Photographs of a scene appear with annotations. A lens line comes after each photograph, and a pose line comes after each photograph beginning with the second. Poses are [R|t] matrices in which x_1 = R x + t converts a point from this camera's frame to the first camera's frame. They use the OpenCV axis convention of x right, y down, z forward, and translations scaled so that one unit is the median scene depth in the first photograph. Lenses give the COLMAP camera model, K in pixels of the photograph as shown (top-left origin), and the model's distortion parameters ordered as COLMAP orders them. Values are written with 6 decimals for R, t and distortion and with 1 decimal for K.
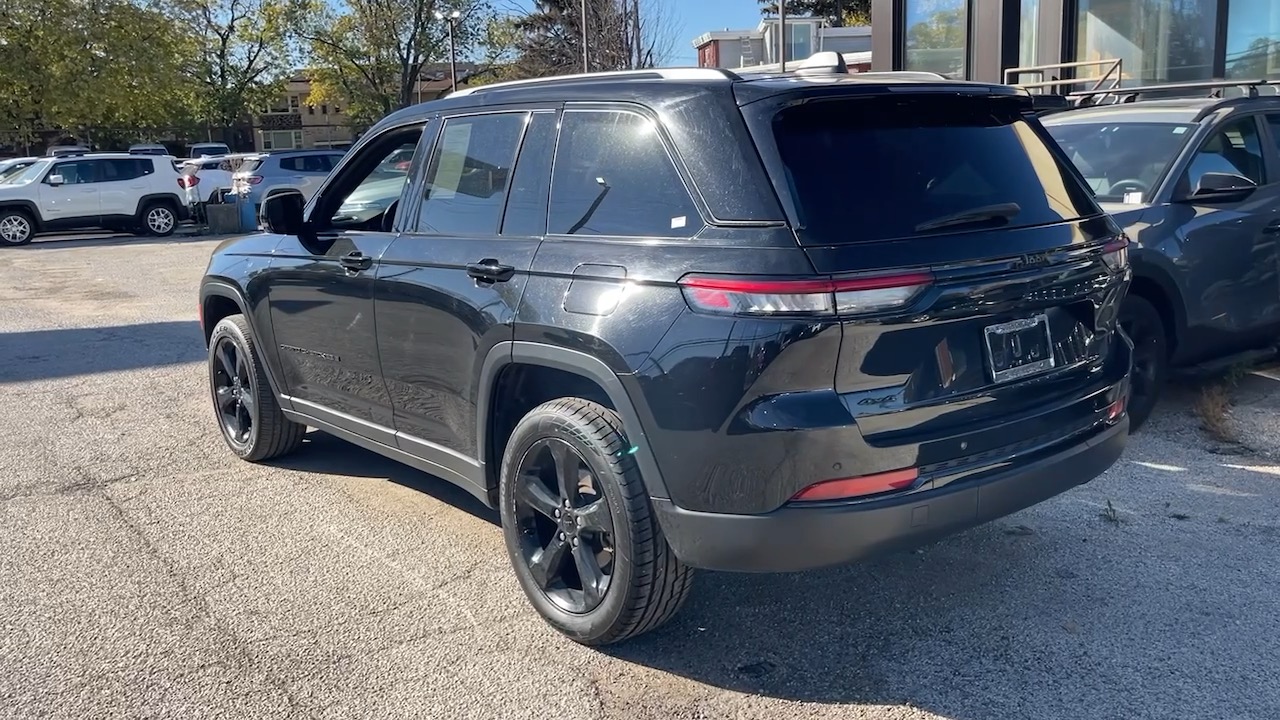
lens RADIAL K [[1114.4, 0, 634.3], [0, 1114.4, 361.3], [0, 0, 1]] dist [0.044182, -0.029901]
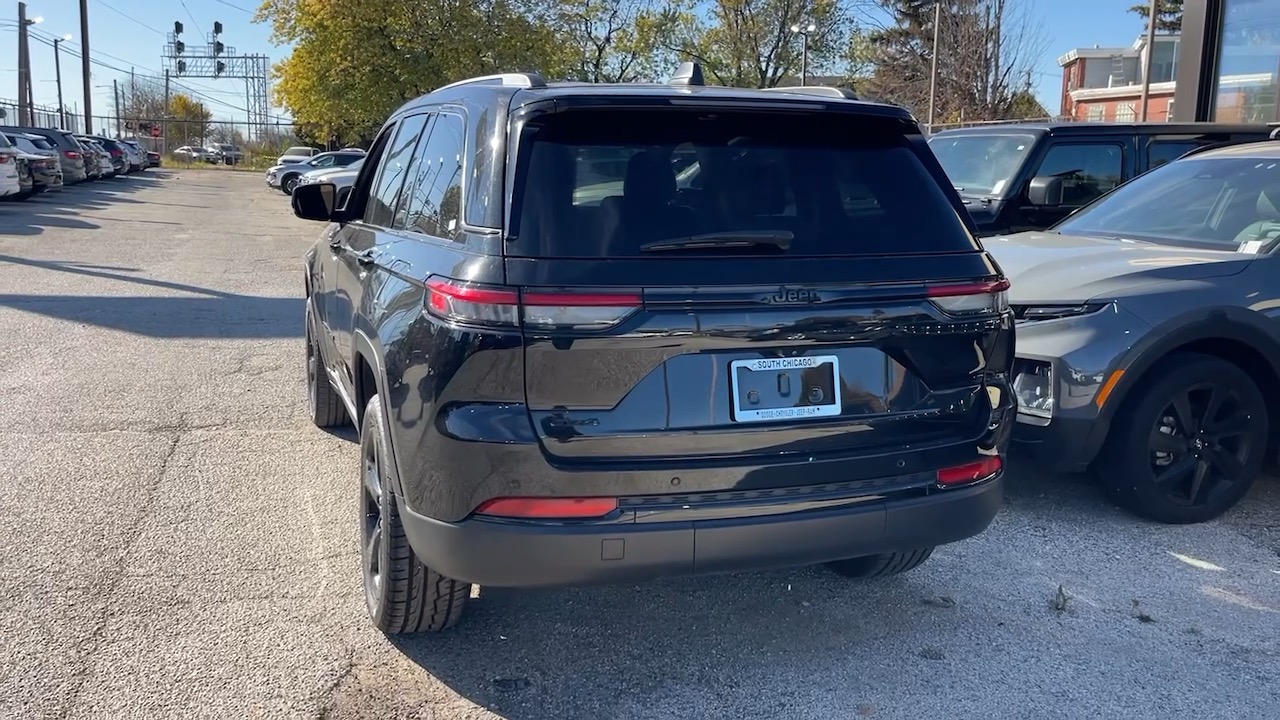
lens RADIAL K [[1114.4, 0, 638.3], [0, 1114.4, 354.6], [0, 0, 1]] dist [0.044182, -0.029901]
pose [[0.946146, 0.103601, -0.306716, 0.357597], [-0.108874, 0.994056, -0.000084, -0.020040], [0.304884, 0.033473, 0.951801, 0.076981]]
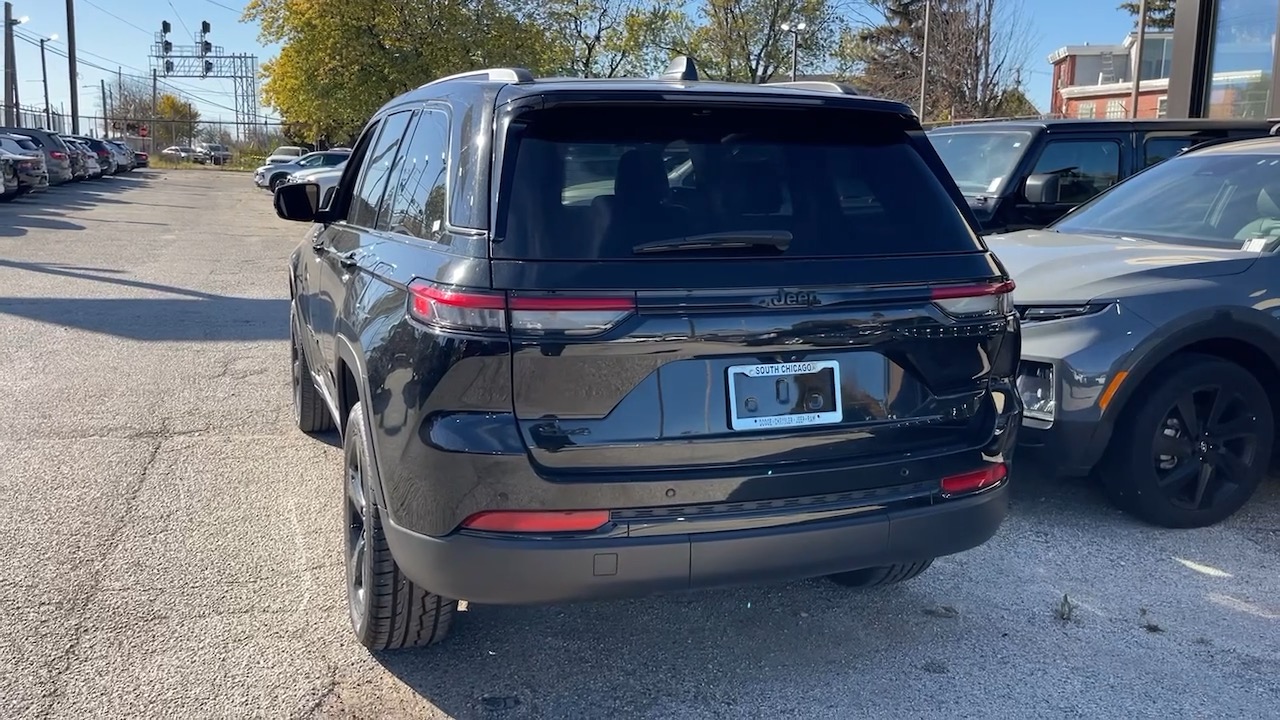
lens RADIAL K [[1114.4, 0, 637.7], [0, 1114.4, 359.7], [0, 0, 1]] dist [0.044182, -0.029901]
pose [[0.948803, 0.101154, -0.299232, 0.352201], [-0.104631, 0.994501, 0.004423, -0.022167], [0.298034, 0.027113, 0.954170, 0.091478]]
